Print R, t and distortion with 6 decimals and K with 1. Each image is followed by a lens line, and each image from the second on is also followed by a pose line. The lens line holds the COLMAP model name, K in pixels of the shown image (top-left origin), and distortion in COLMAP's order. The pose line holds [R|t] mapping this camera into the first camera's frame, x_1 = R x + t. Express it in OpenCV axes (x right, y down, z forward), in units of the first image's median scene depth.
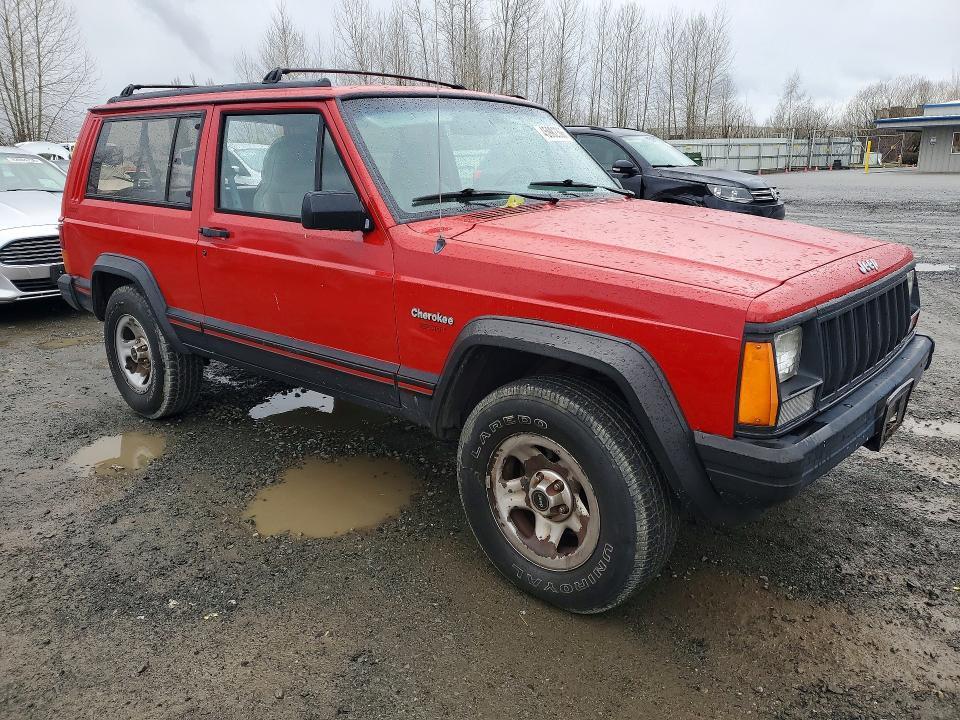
lens RADIAL K [[791.1, 0, 480.0], [0, 791.1, 360.0], [0, 0, 1]] dist [-0.032424, -0.003349]
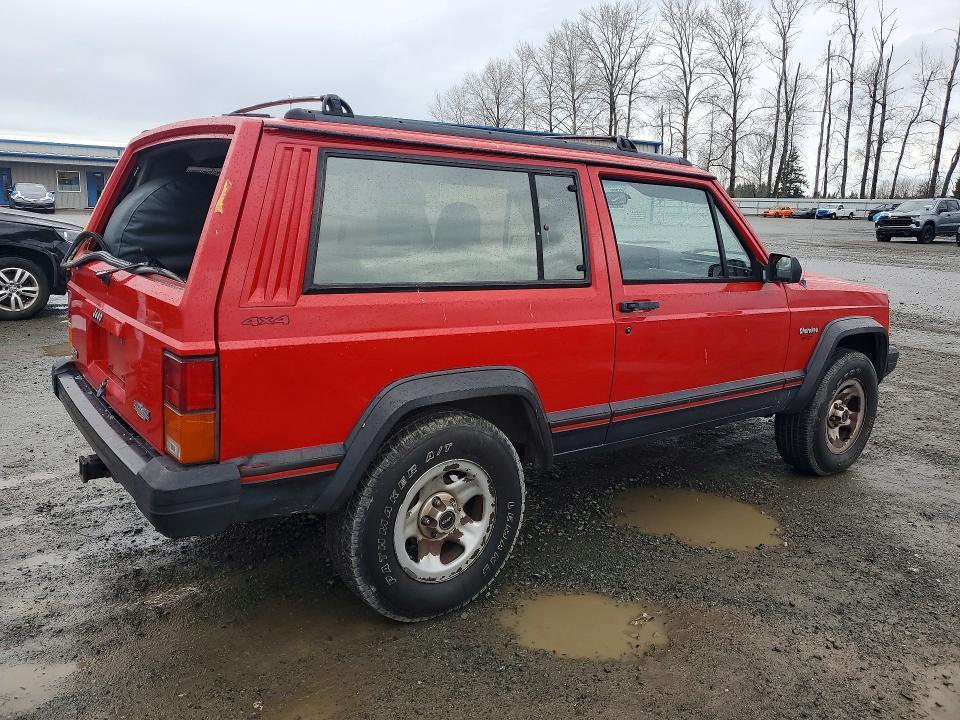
lens RADIAL K [[788.2, 0, 480.2], [0, 788.2, 347.0], [0, 0, 1]] dist [0.001391, 0.003116]
pose [[0.176067, -0.167127, 0.970087, -1.360119], [0.214443, 0.968326, 0.127903, -0.291835], [-0.960736, 0.185509, 0.206330, 1.062937]]
